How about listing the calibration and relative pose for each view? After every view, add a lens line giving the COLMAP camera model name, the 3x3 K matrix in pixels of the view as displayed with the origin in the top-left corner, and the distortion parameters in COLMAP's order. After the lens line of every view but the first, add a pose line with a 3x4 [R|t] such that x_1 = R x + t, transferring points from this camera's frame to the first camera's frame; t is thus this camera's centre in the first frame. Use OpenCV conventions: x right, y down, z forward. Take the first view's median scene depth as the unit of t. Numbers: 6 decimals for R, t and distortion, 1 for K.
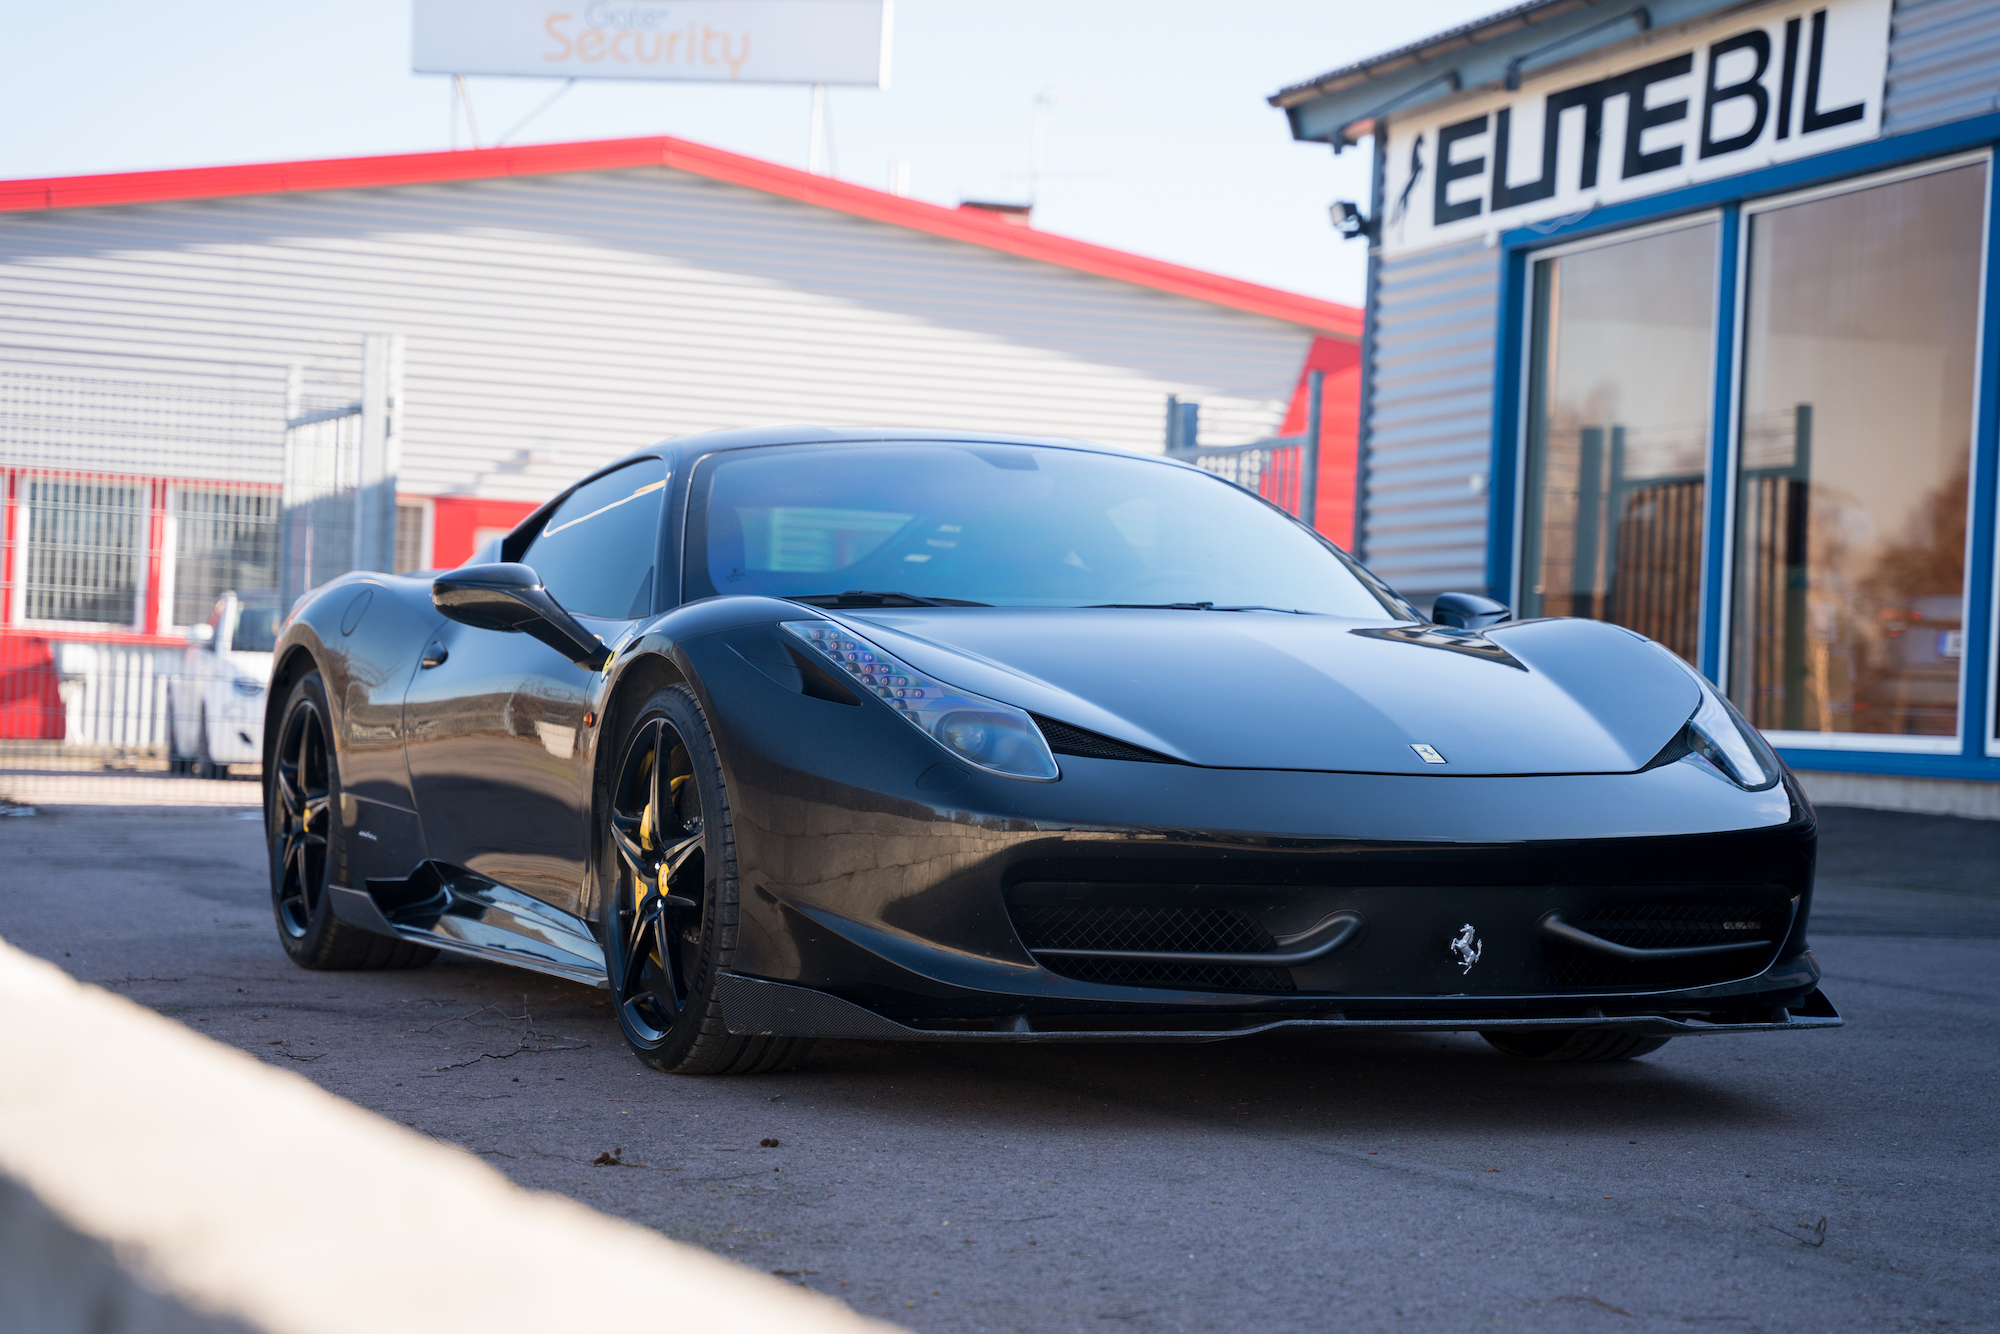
lens RADIAL K [[3796.2, 0, 1004.1], [0, 3796.2, 684.5], [0, 0, 1]] dist [0.318625, 0.000000]
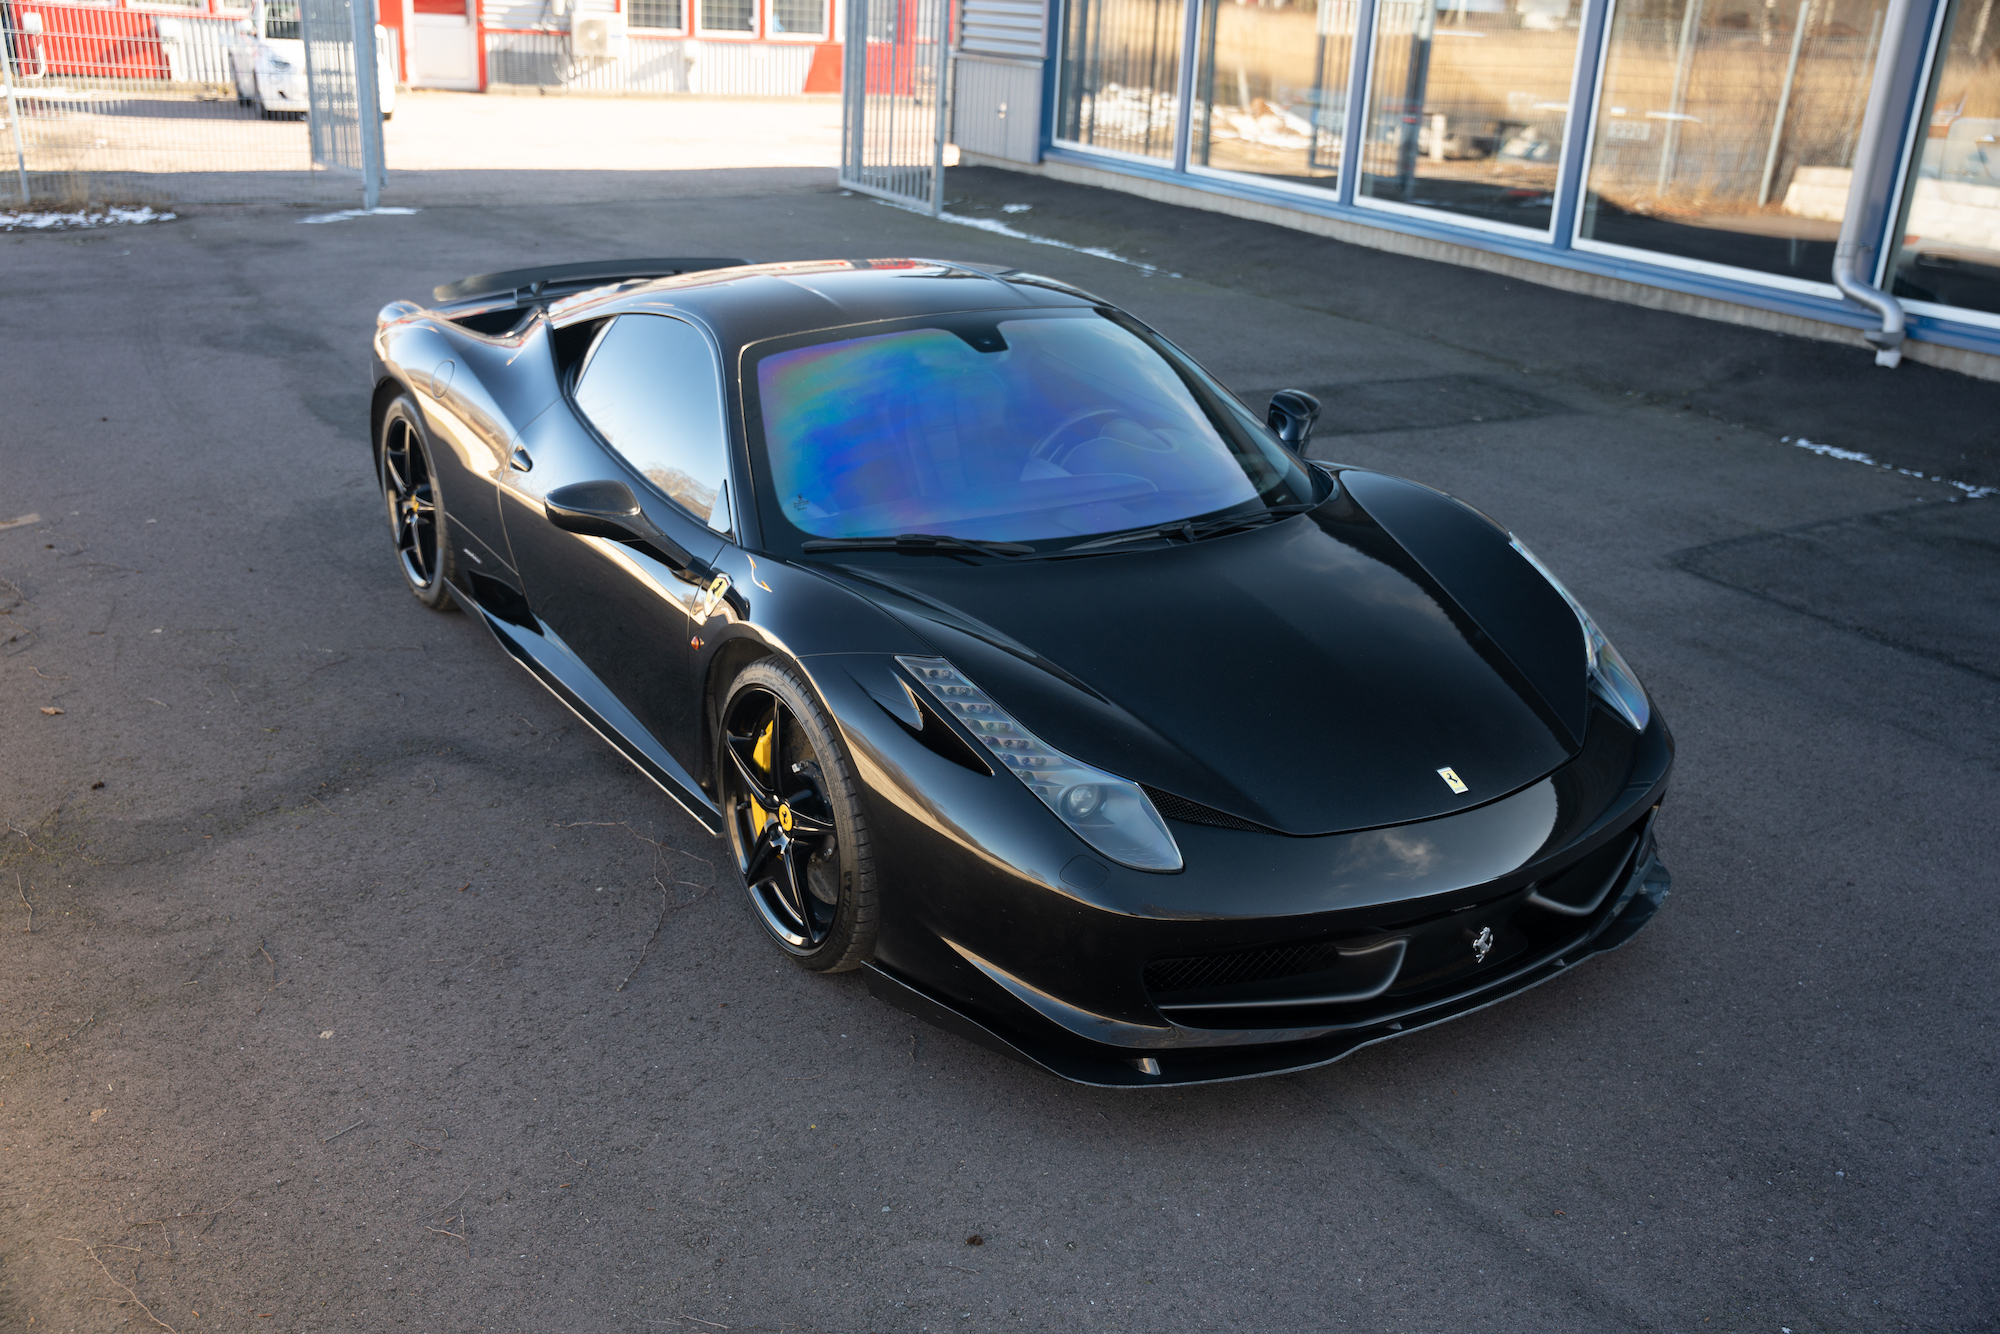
lens RADIAL K [[1824.9, 0, 982.0], [0, 1824.9, 677.3], [0, 0, 1]] dist [0.047064, 0.000000]
pose [[0.987746, -0.049446, 0.148027, -0.037077], [-0.006912, 0.933692, 0.358010, -0.067398], [-0.155914, -0.354646, 0.921909, 0.153600]]
